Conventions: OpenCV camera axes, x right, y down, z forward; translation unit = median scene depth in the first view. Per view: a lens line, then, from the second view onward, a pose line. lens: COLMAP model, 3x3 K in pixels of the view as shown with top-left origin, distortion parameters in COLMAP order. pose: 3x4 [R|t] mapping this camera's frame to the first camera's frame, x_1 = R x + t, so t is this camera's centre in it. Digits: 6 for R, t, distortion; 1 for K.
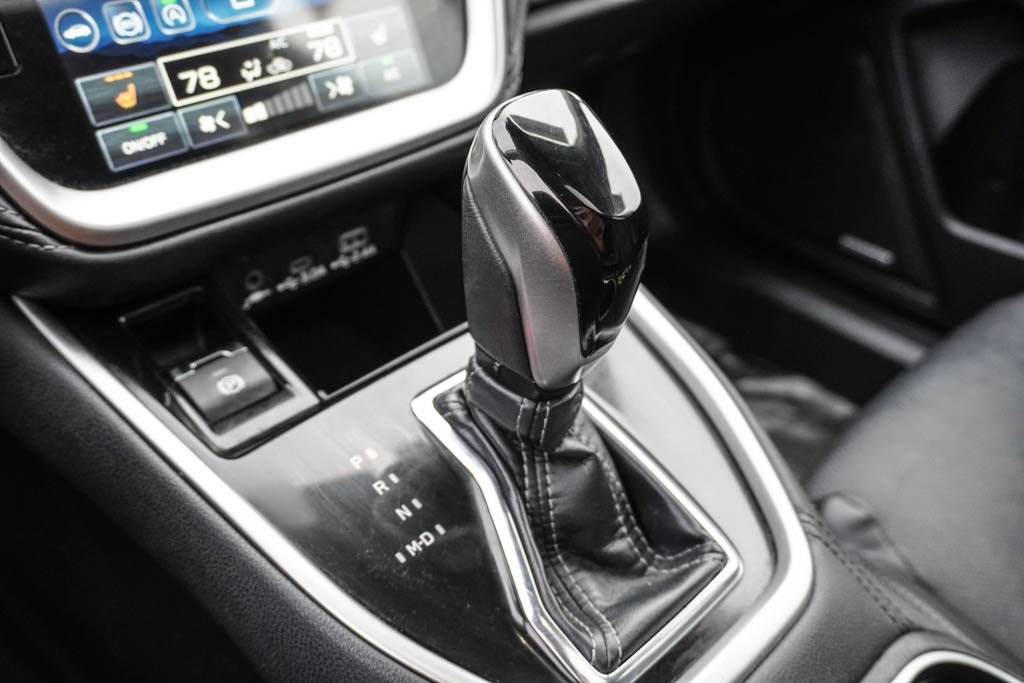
lens RADIAL K [[1008.5, 0, 515.9], [0, 1008.5, 343.5], [0, 0, 1]] dist [0.002579, 0.000000]
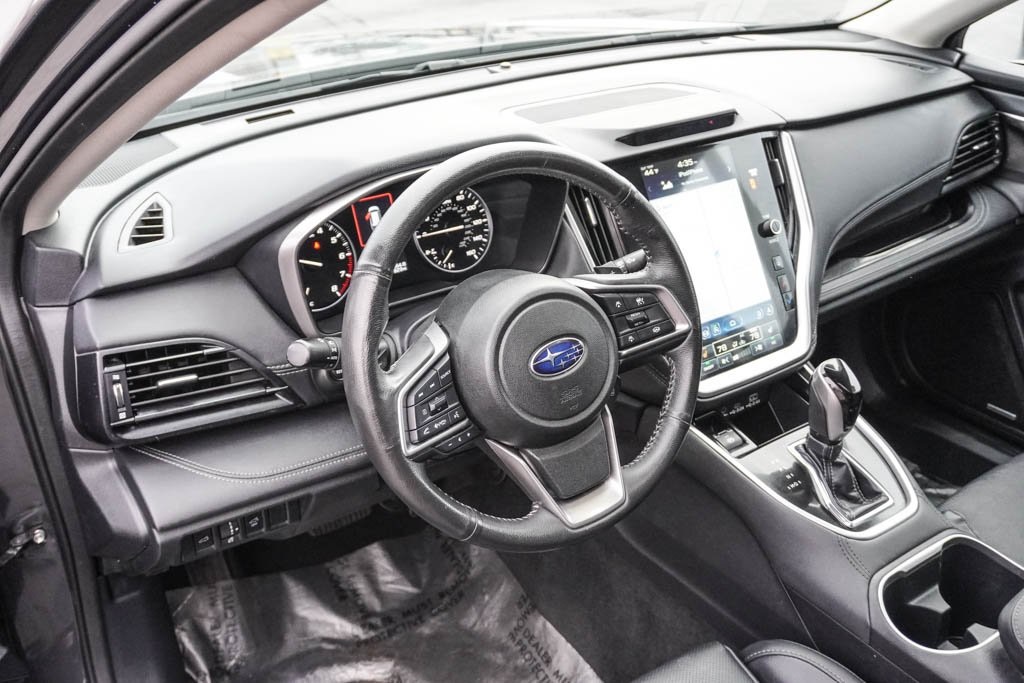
lens RADIAL K [[1008.5, 0, 519.2], [0, 1008.5, 351.9], [0, 0, 1]] dist [0.002579, 0.000000]
pose [[0.978217, 0.016199, -0.206951, -0.280004], [-0.046333, 0.988838, -0.141604, 0.253789], [0.202347, 0.148108, 0.968049, -2.366784]]
